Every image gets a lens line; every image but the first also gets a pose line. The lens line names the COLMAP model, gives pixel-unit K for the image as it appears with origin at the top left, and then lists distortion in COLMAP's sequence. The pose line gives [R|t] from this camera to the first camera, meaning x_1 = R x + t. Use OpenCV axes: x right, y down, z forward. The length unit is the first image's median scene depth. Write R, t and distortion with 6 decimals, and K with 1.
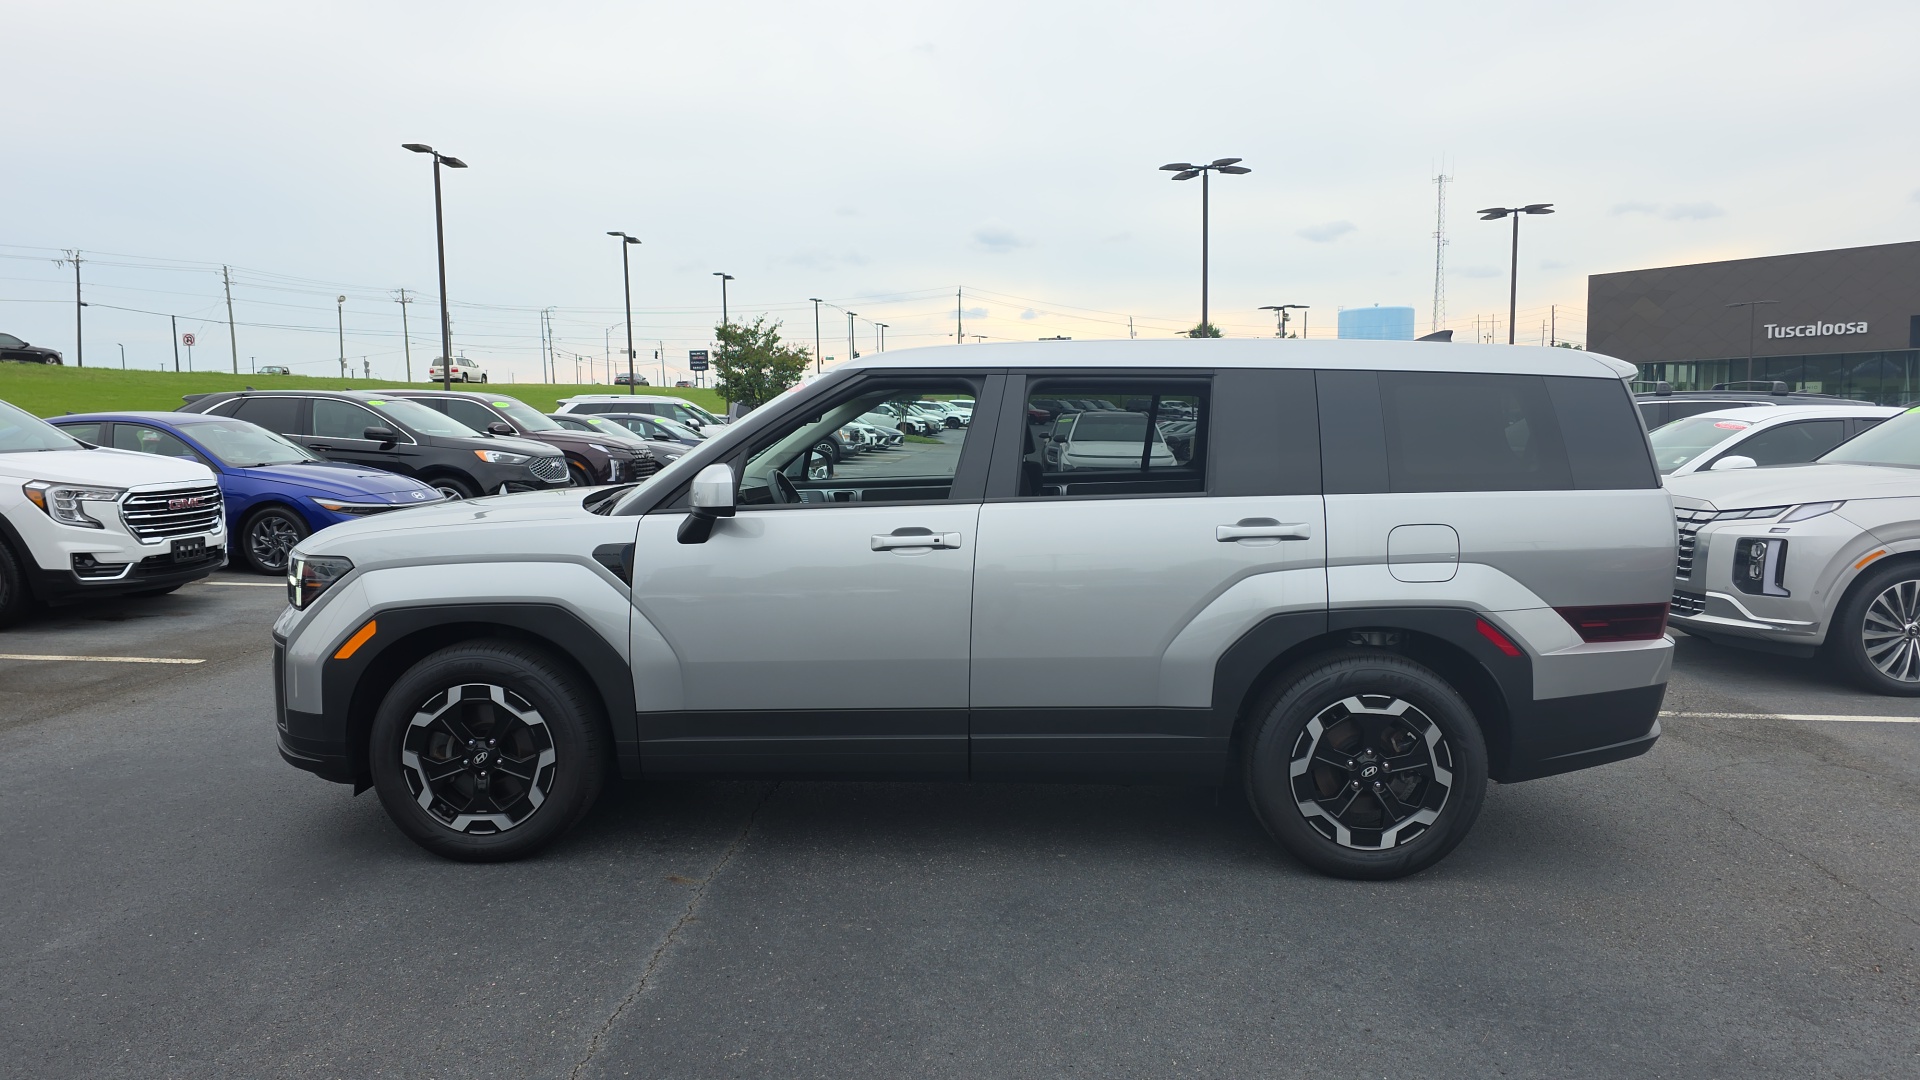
lens RADIAL K [[1257.9, 0, 988.0], [0, 1257.9, 596.6], [0, 0, 1]] dist [0.058508, -0.045990]
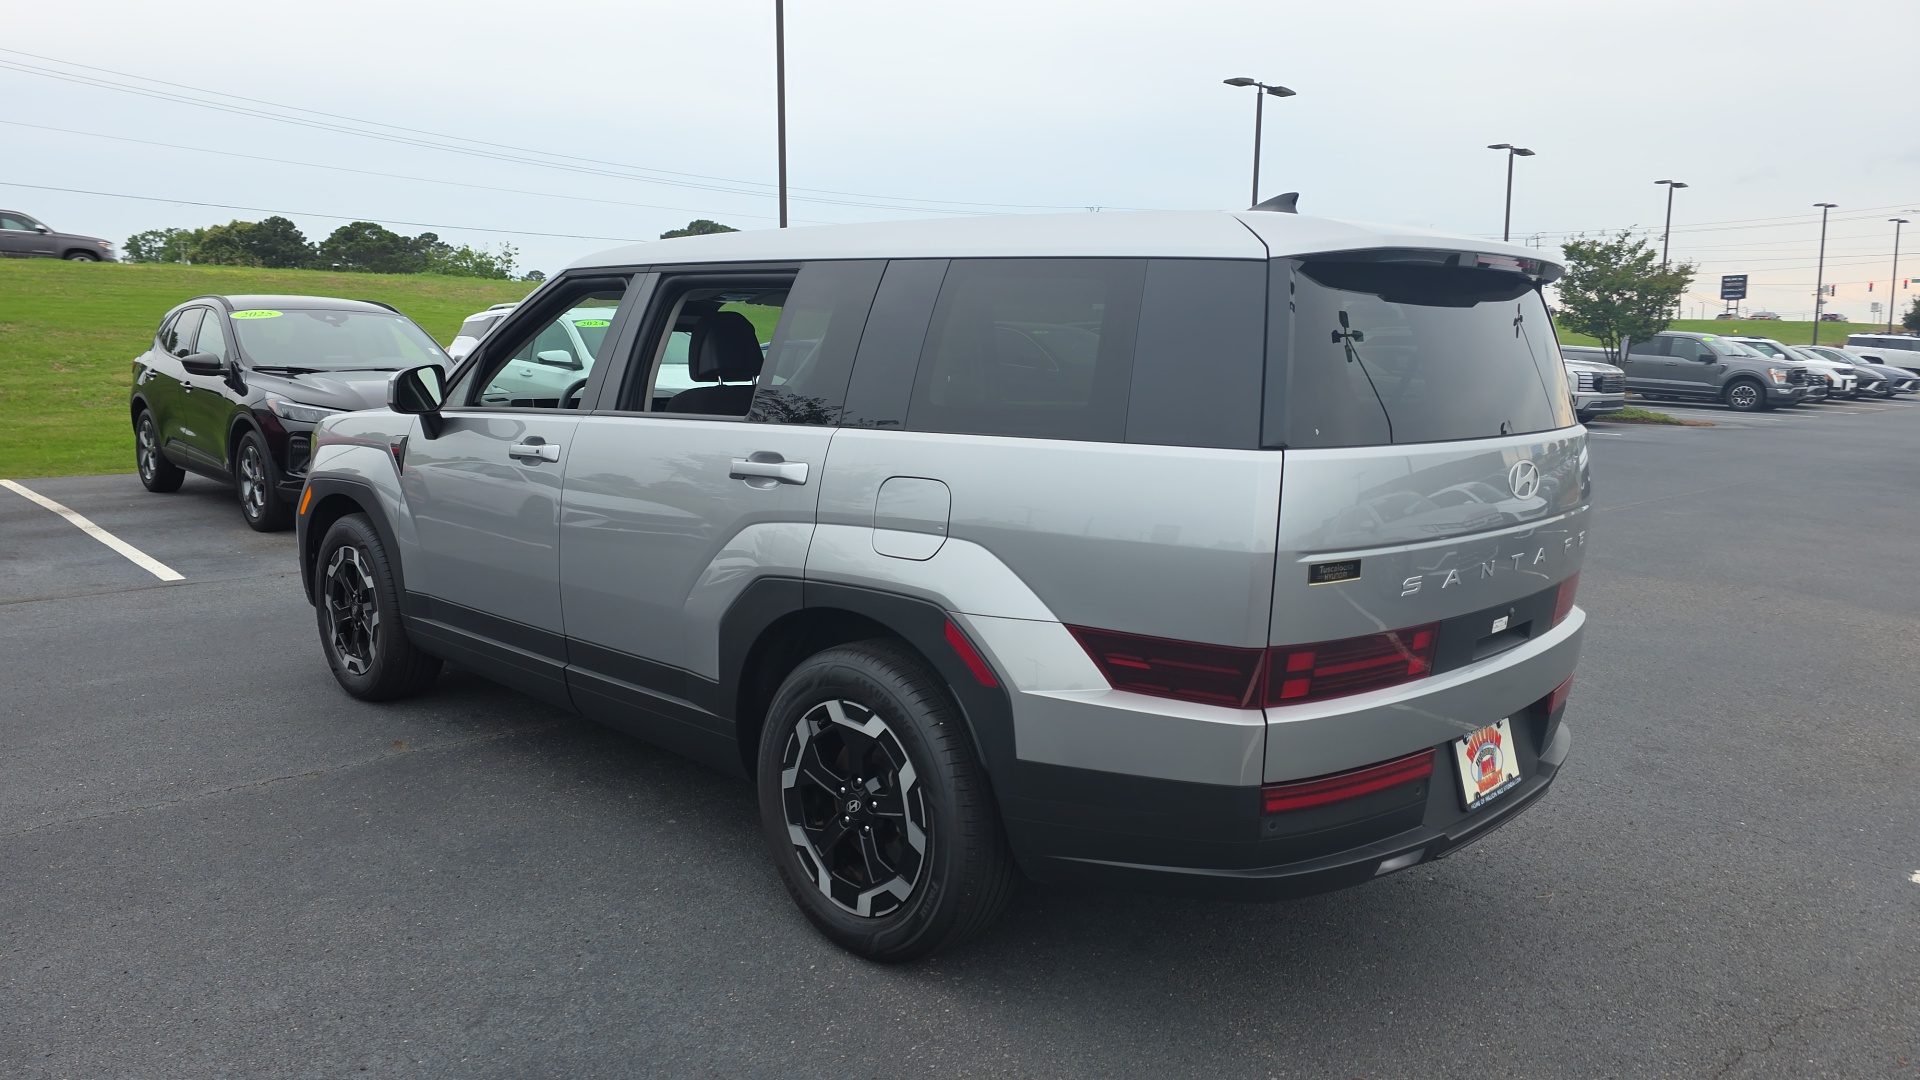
lens RADIAL K [[1304.1, 0, 962.0], [0, 1304.1, 565.4], [0, 0, 1]] dist [0.047645, -0.056663]
pose [[0.731720, 0.126264, -0.669809, 0.837851], [-0.112187, 0.991600, 0.064367, -0.056503], [0.672310, 0.028045, 0.739738, 0.475757]]
